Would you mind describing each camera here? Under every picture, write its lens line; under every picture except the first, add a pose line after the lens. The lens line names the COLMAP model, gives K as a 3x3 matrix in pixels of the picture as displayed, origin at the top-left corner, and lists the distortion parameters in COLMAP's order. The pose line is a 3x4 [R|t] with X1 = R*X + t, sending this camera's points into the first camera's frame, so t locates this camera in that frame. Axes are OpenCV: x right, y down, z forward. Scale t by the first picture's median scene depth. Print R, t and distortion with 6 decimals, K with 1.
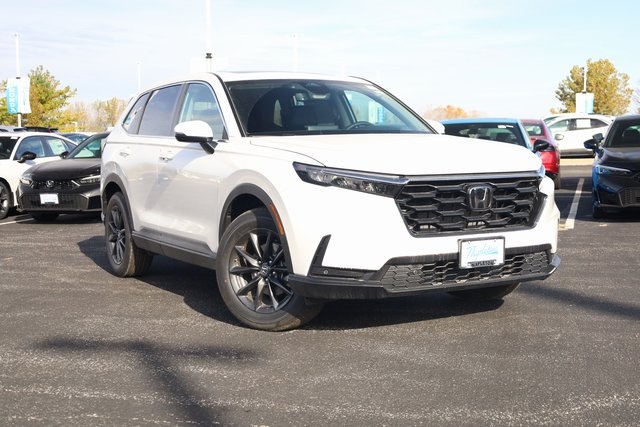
lens RADIAL K [[921.3, 0, 326.6], [0, 921.3, 217.7], [0, 0, 1]] dist [0.028448, 0.000000]
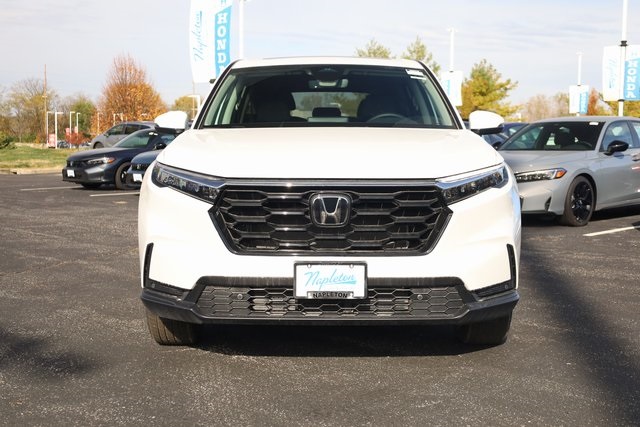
lens RADIAL K [[921.3, 0, 317.0], [0, 921.3, 212.6], [0, 0, 1]] dist [0.028448, 0.000000]
pose [[0.874487, 0.058014, -0.481566, 0.528545], [-0.056776, 0.998240, 0.017157, -0.032213], [0.481714, 0.012338, 0.876242, 0.307306]]
